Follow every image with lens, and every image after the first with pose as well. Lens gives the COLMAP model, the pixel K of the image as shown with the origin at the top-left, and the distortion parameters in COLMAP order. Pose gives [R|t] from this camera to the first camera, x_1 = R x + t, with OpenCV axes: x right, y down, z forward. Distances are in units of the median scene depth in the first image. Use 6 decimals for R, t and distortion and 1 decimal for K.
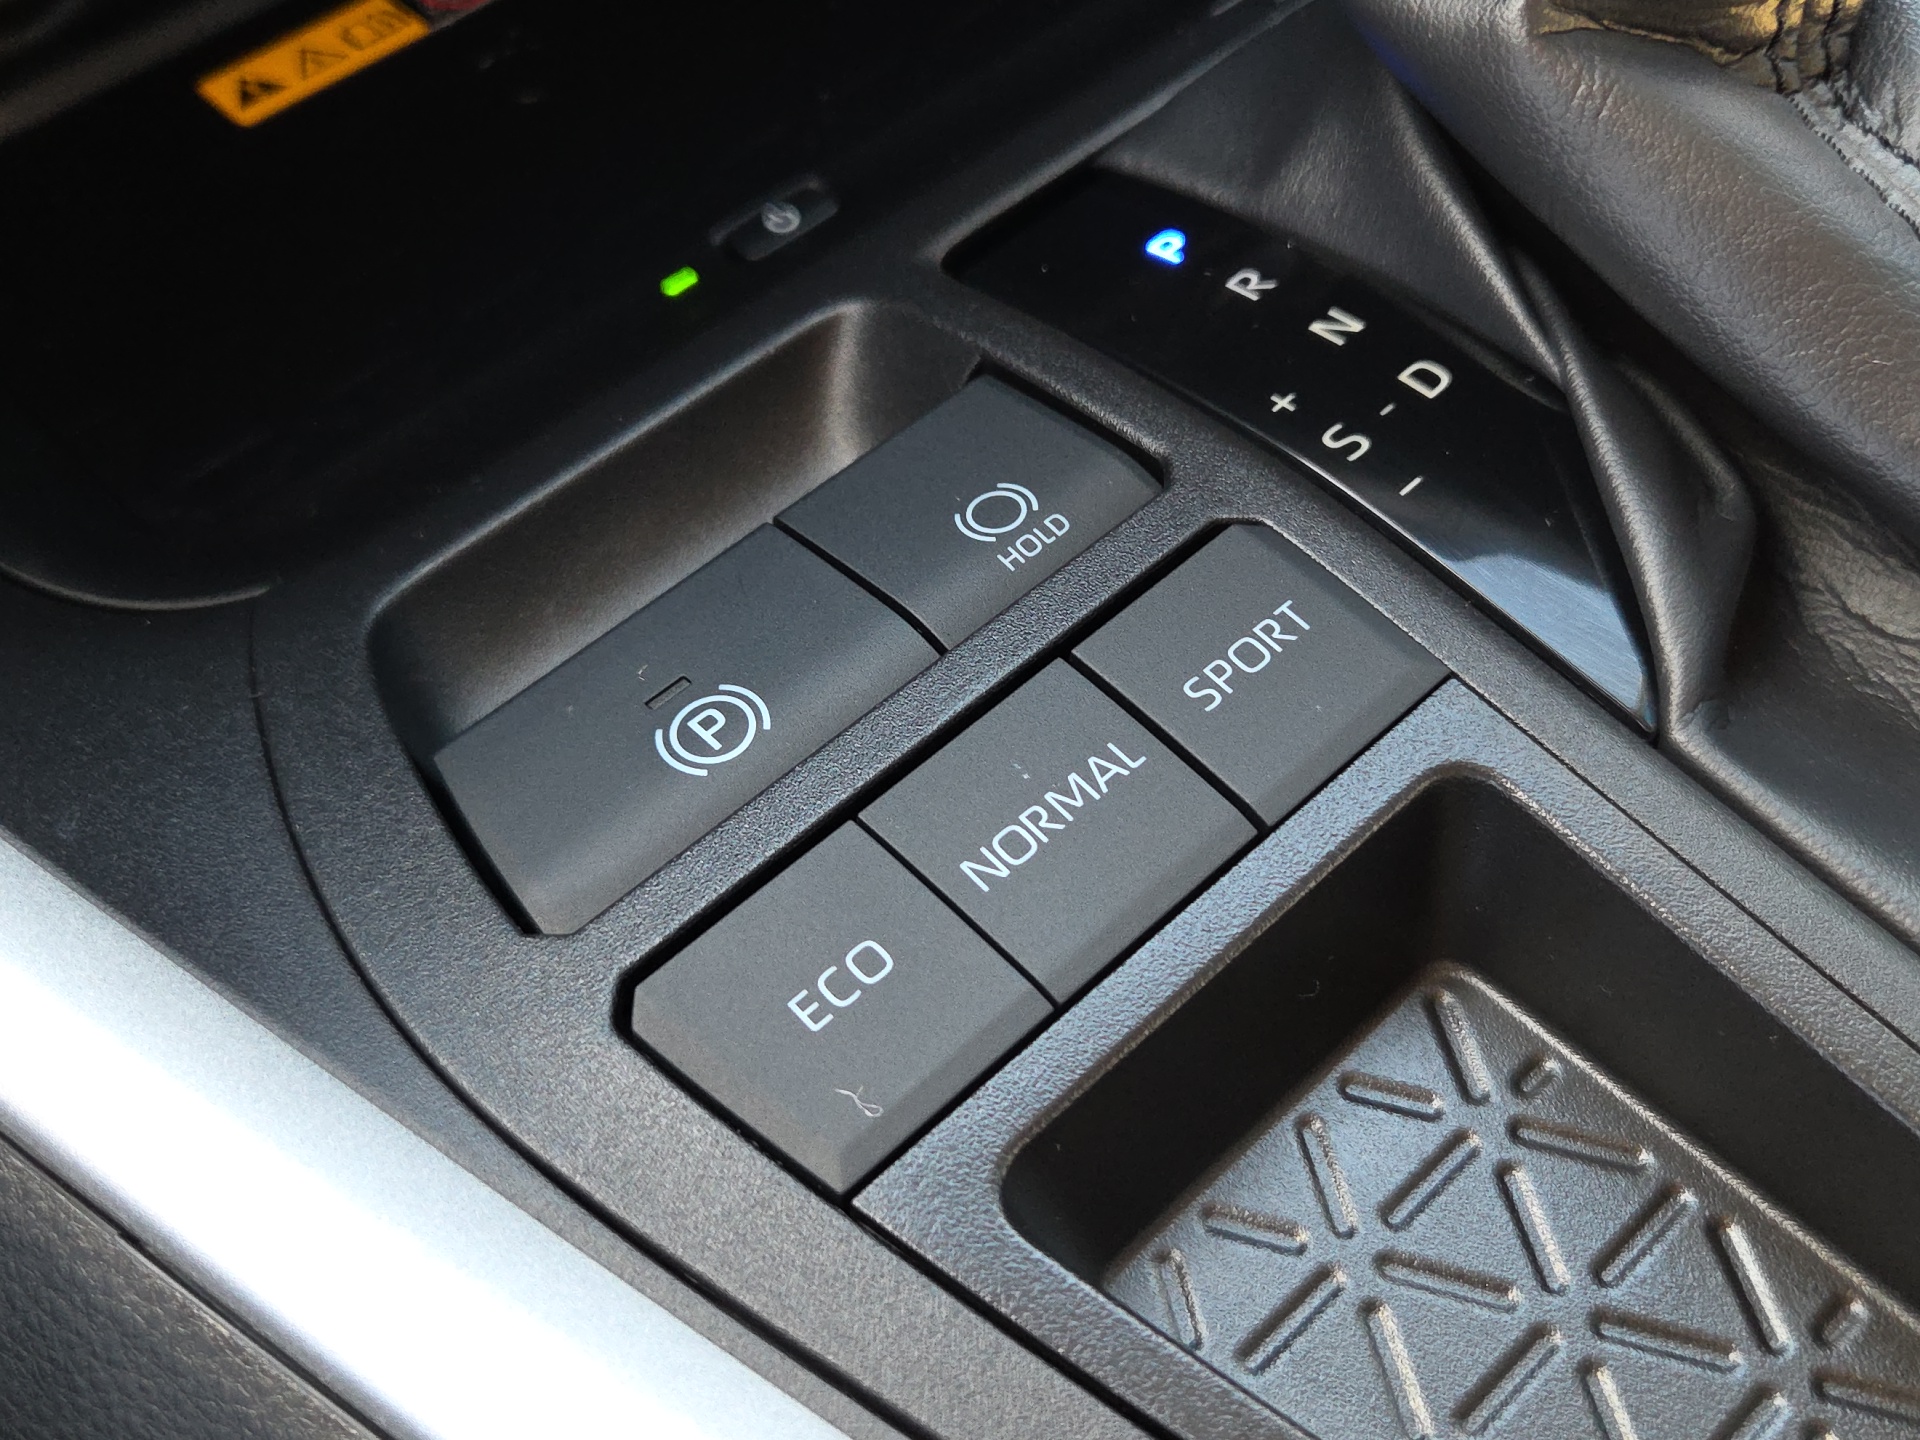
lens RADIAL K [[2022.4, 0, 957.1], [0, 2022.4, 627.8], [0, 0, 1]] dist [0.050159, 0.000000]
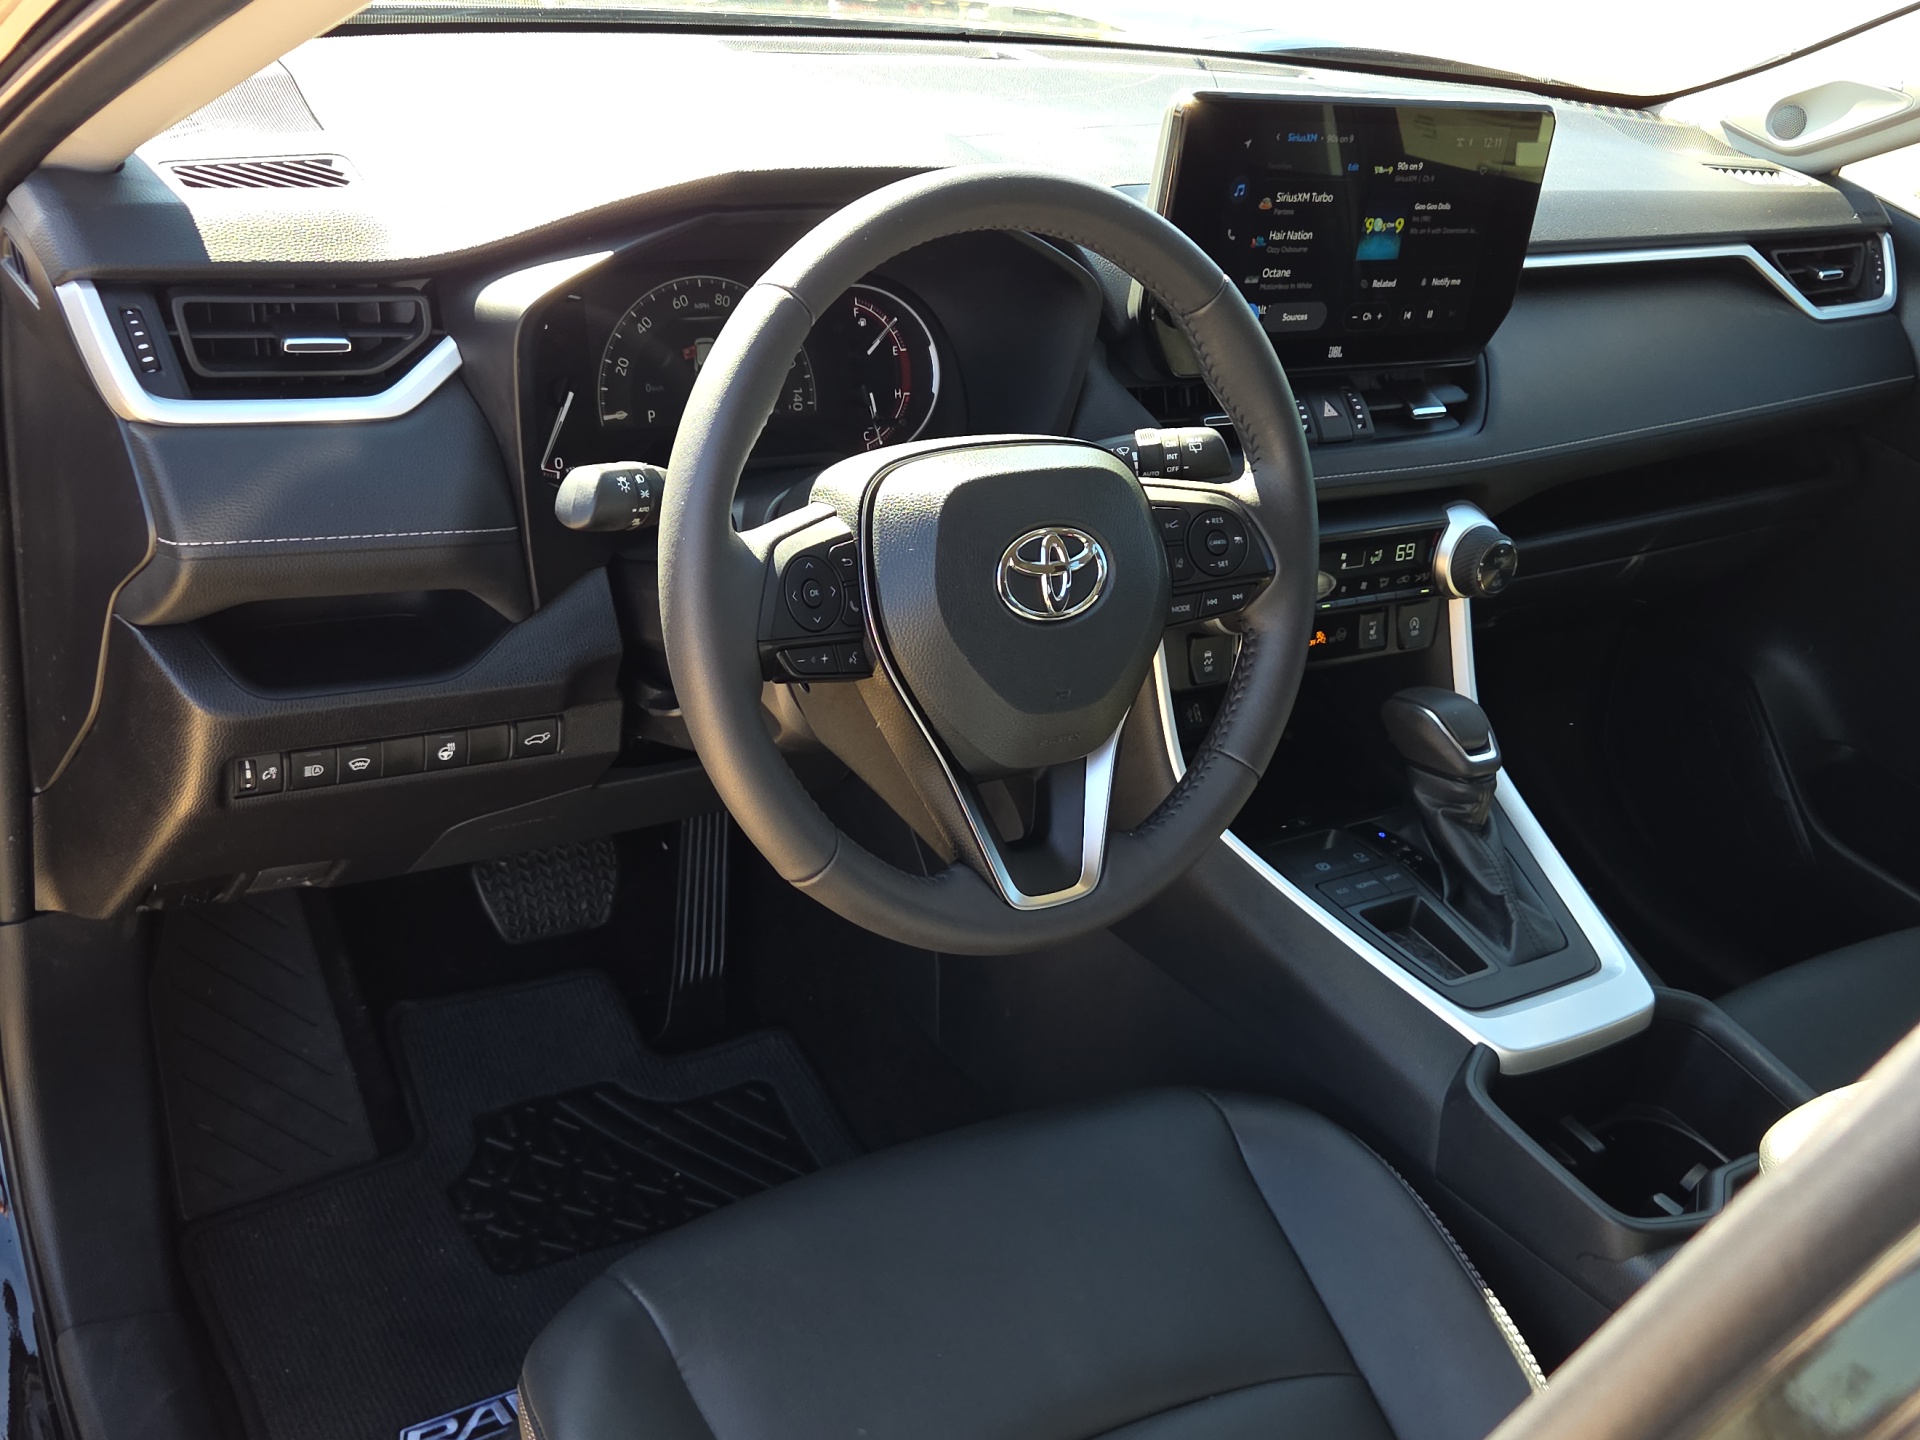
lens RADIAL K [[2022.4, 0, 977.3], [0, 2022.4, 713.2], [0, 0, 1]] dist [0.050159, 0.000000]
pose [[0.960982, 0.276465, -0.009002, -1.382719], [-0.260512, 0.893629, -0.365459, 2.520770], [-0.092992, 0.353545, 0.930784, -5.870850]]
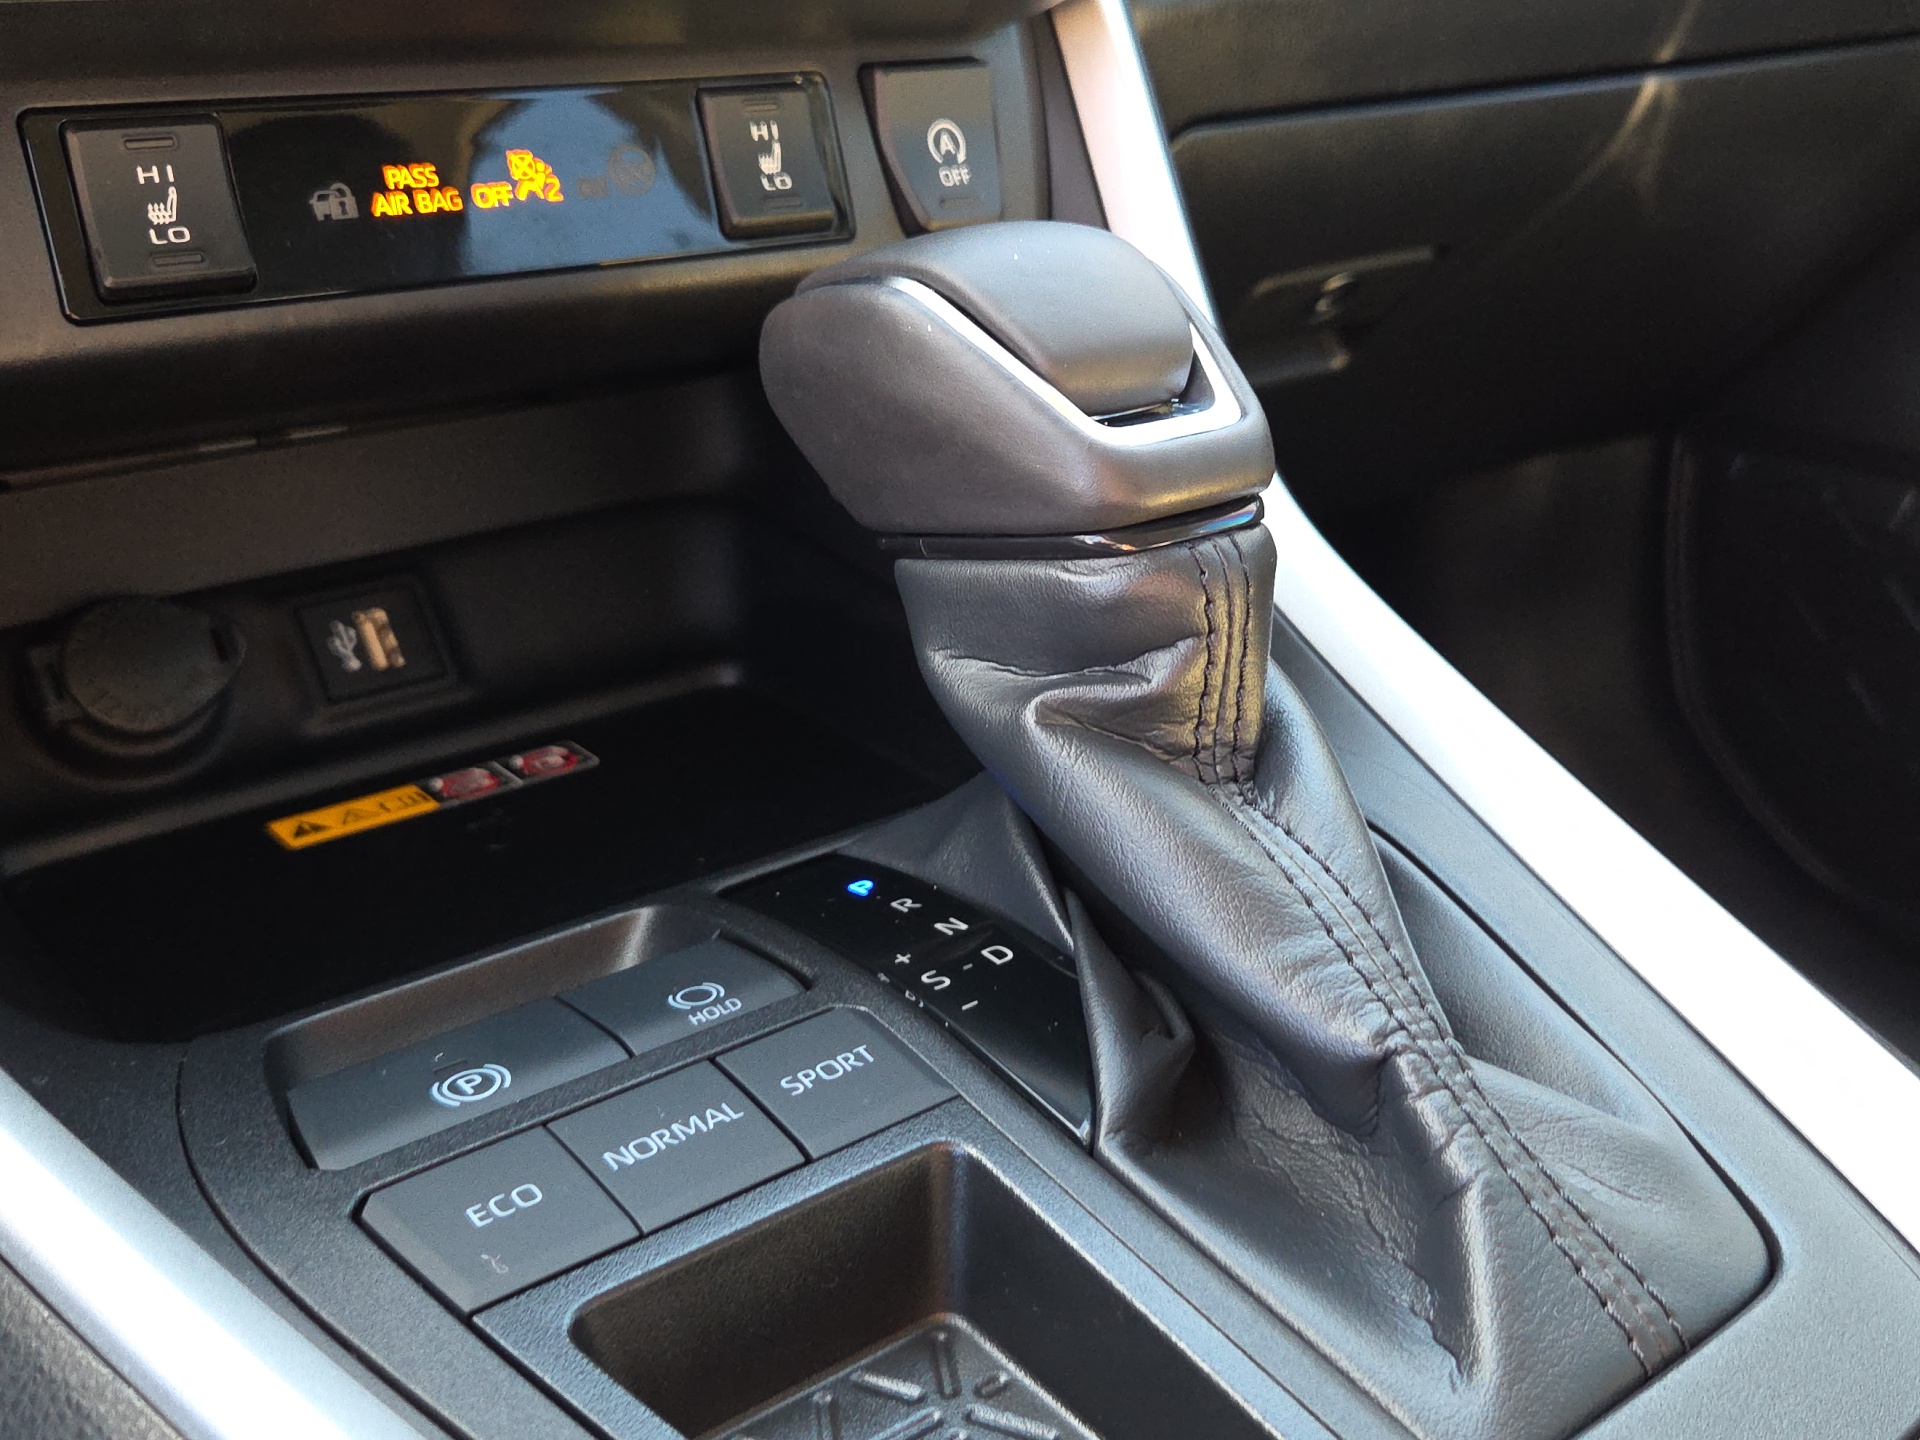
lens RADIAL K [[2022.4, 0, 956.0], [0, 2022.4, 674.3], [0, 0, 1]] dist [0.050159, 0.000000]
pose [[0.994505, 0.087238, -0.057870, 0.285212], [-0.104385, 0.868306, -0.484921, 0.458164], [0.007945, 0.488298, 0.872641, -0.447381]]
